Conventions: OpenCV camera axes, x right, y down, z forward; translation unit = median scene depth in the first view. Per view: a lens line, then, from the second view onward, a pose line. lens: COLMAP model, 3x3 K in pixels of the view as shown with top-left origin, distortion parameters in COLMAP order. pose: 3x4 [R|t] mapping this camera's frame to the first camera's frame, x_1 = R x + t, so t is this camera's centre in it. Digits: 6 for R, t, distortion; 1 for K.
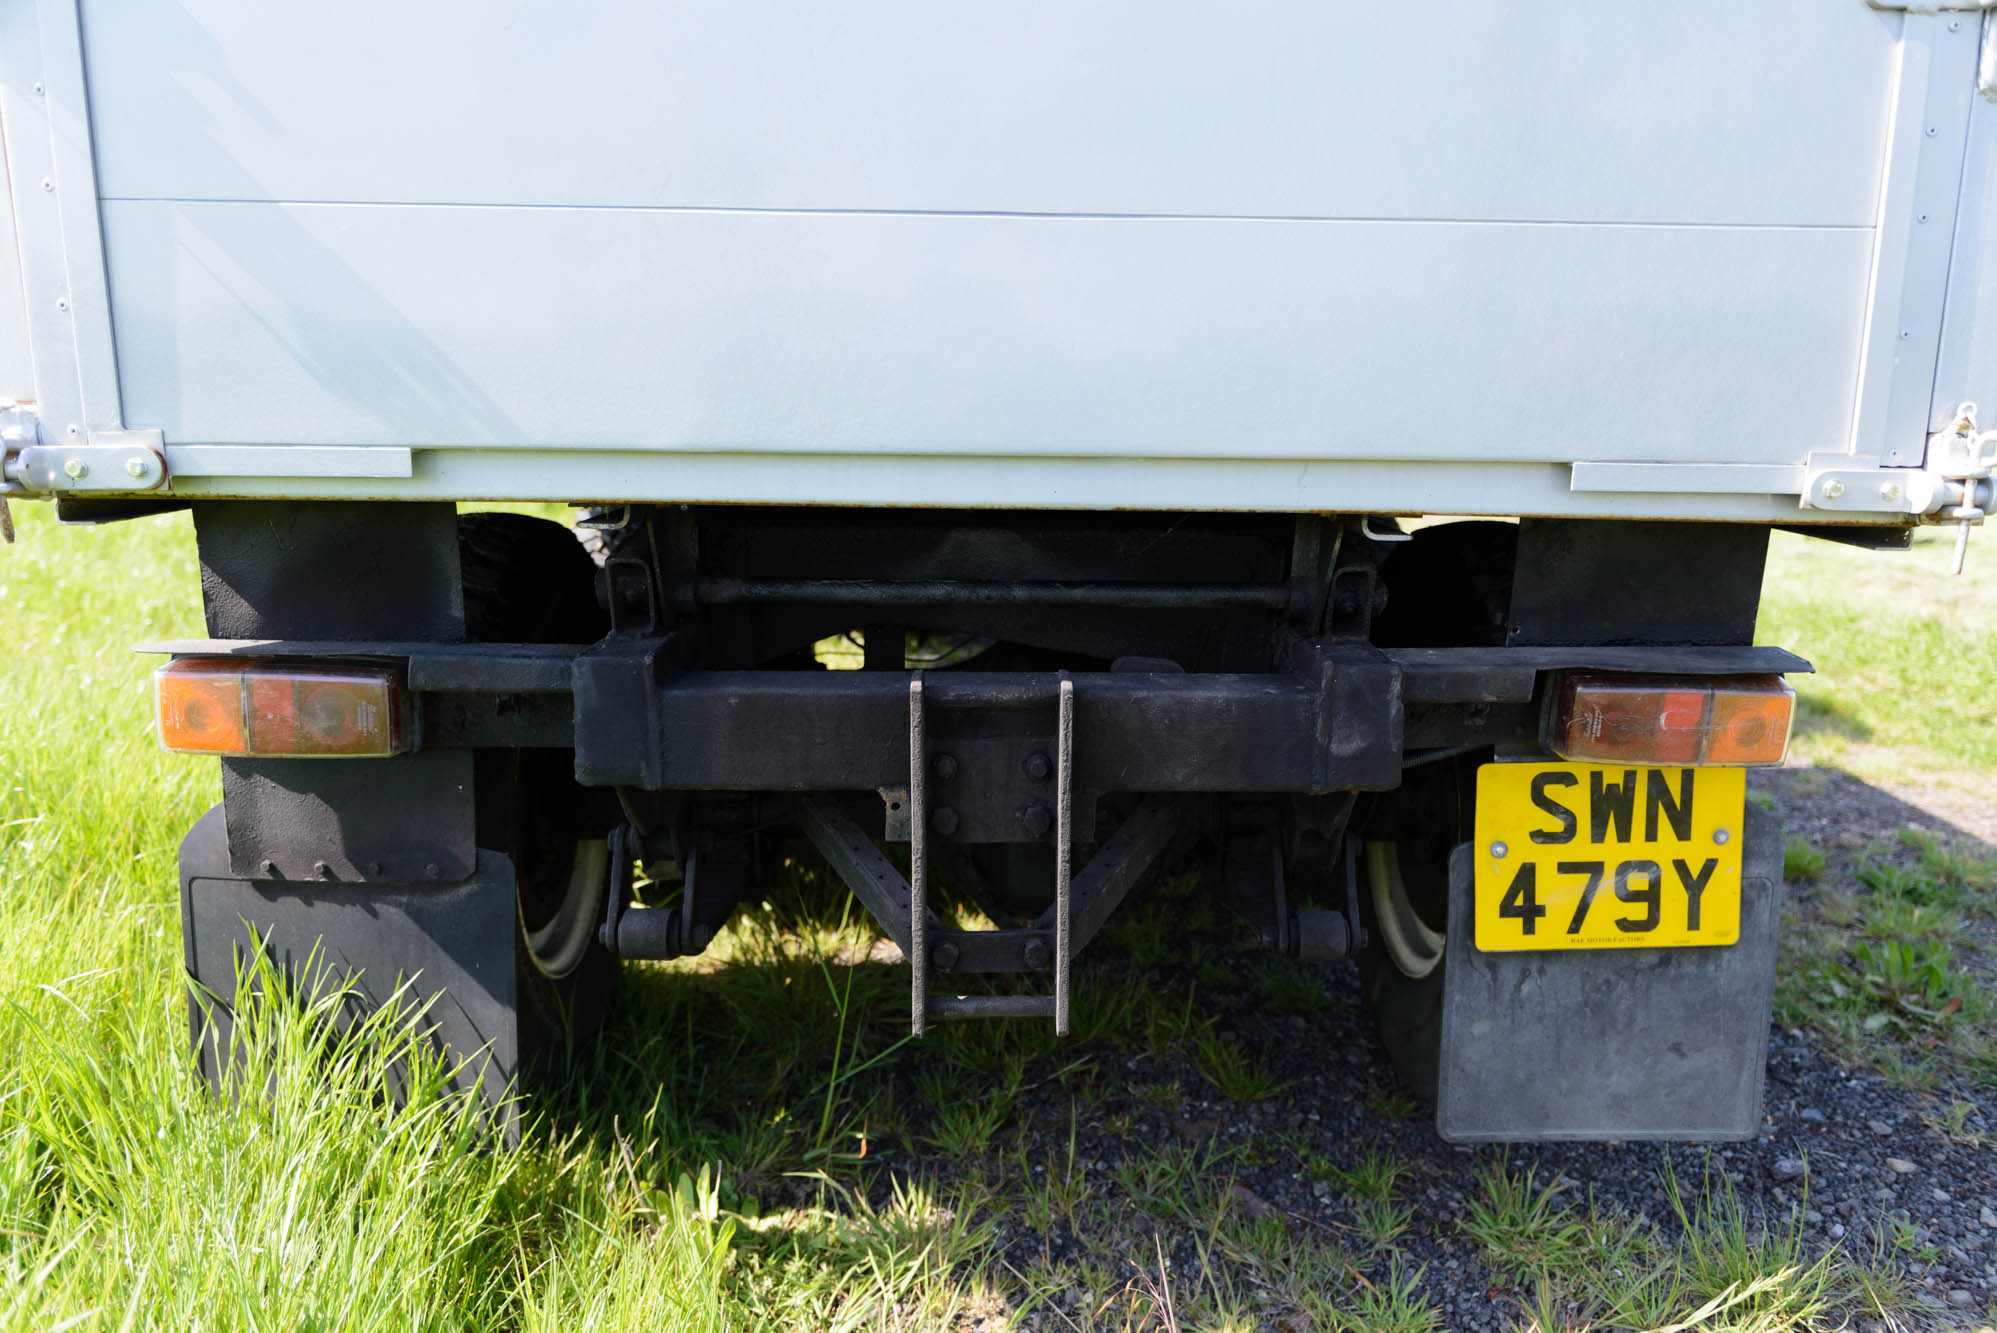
lens RADIAL K [[1367.6, 0, 1000.1], [0, 1367.6, 667.4], [0, 0, 1]] dist [0.014037, 0.001601]
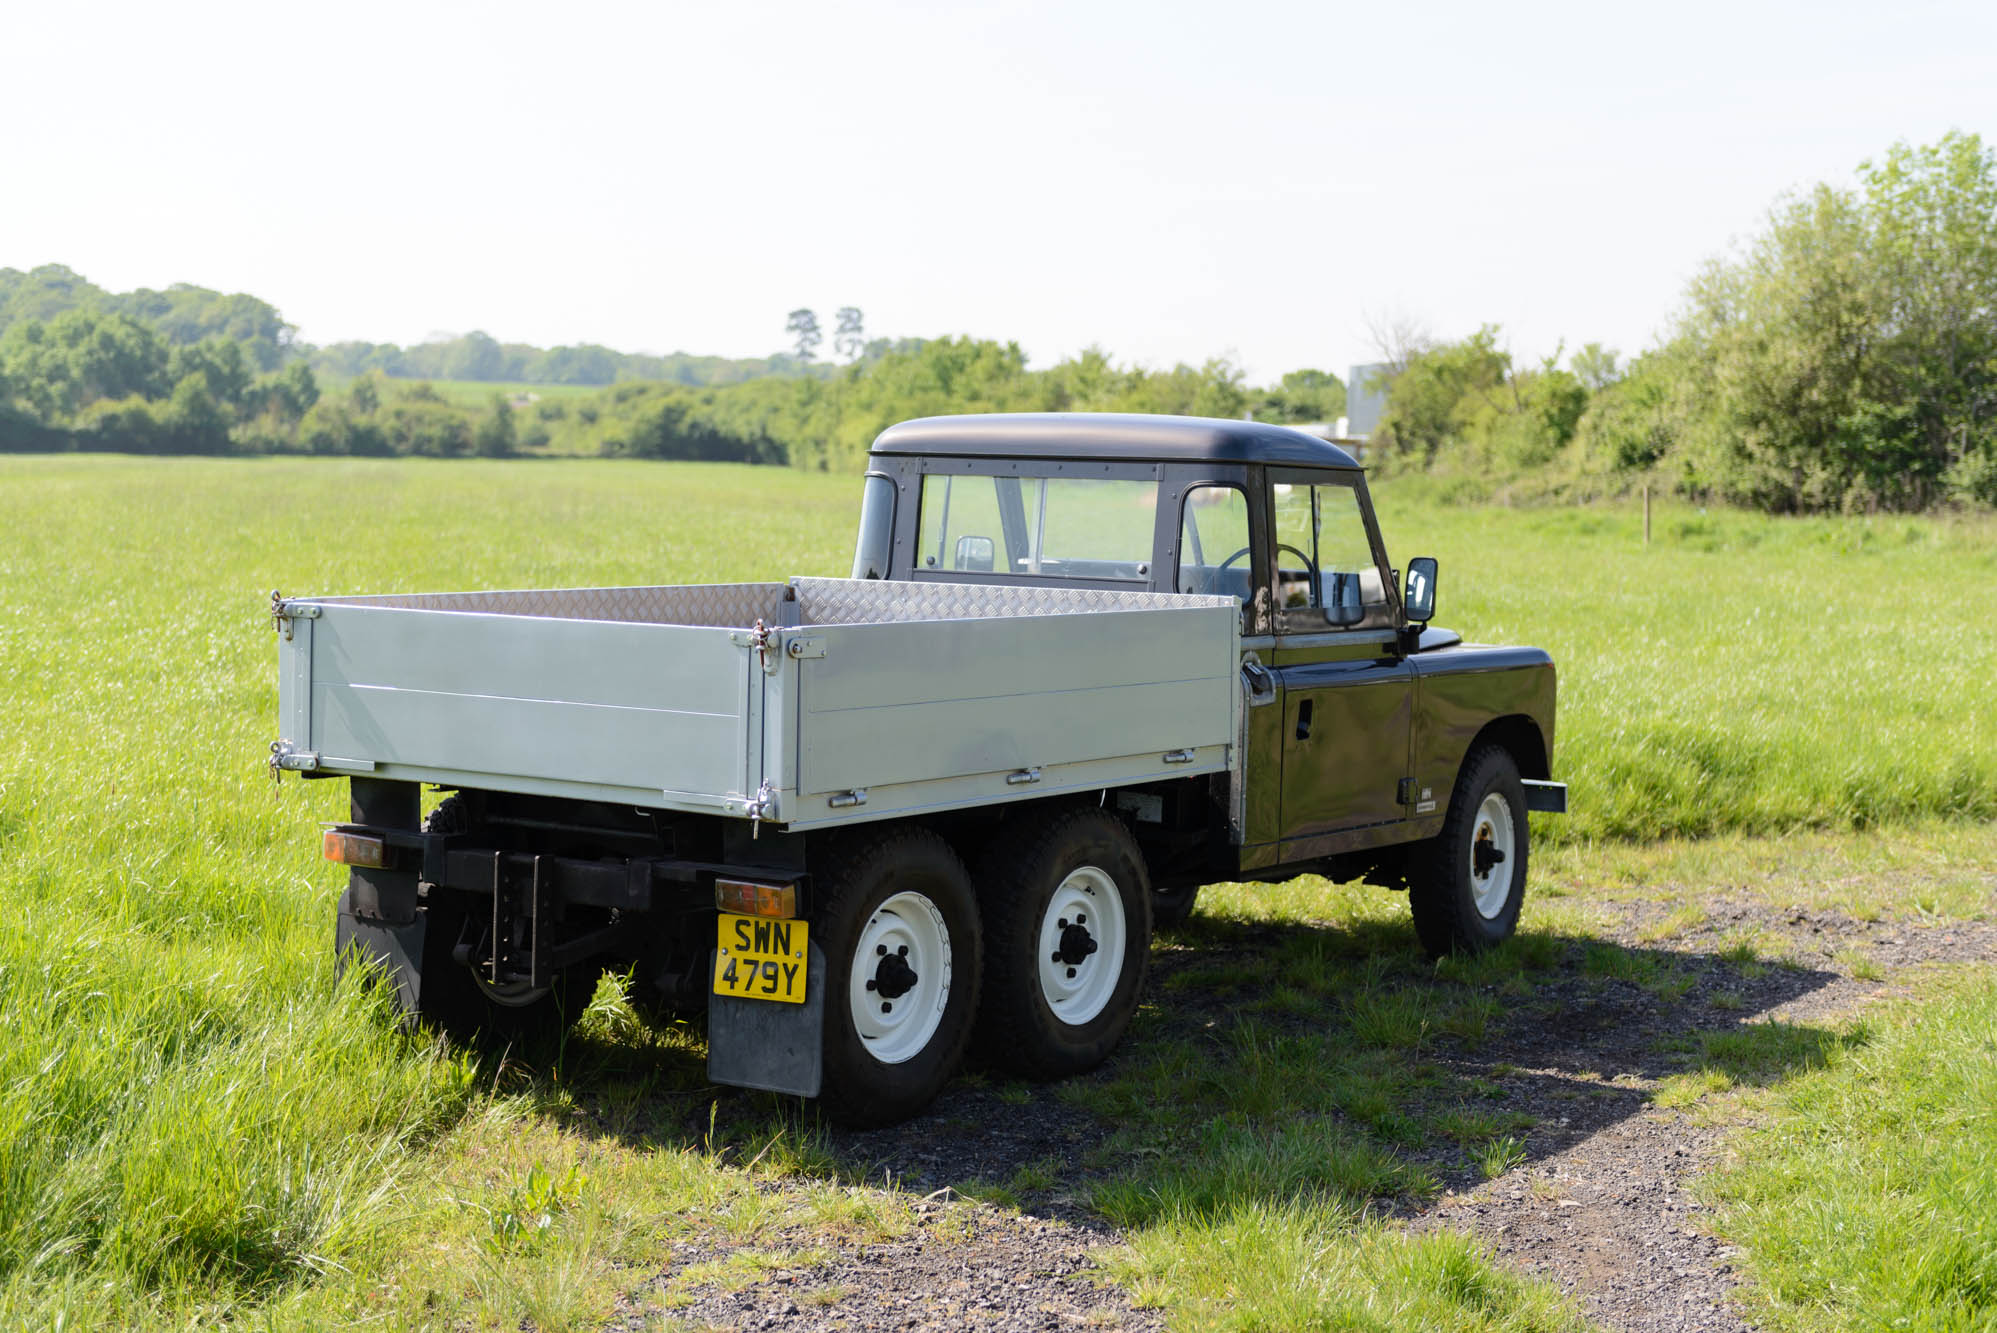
lens RADIAL K [[3223.5, 0, 998.4], [0, 3223.5, 665.4], [0, 0, 1]] dist [-0.047849, 0.000000]
pose [[0.815585, 0.043505, -0.577000, 3.969001], [-0.126080, 0.986572, -0.103825, 0.164450], [0.564735, 0.157426, 0.810118, -3.350607]]
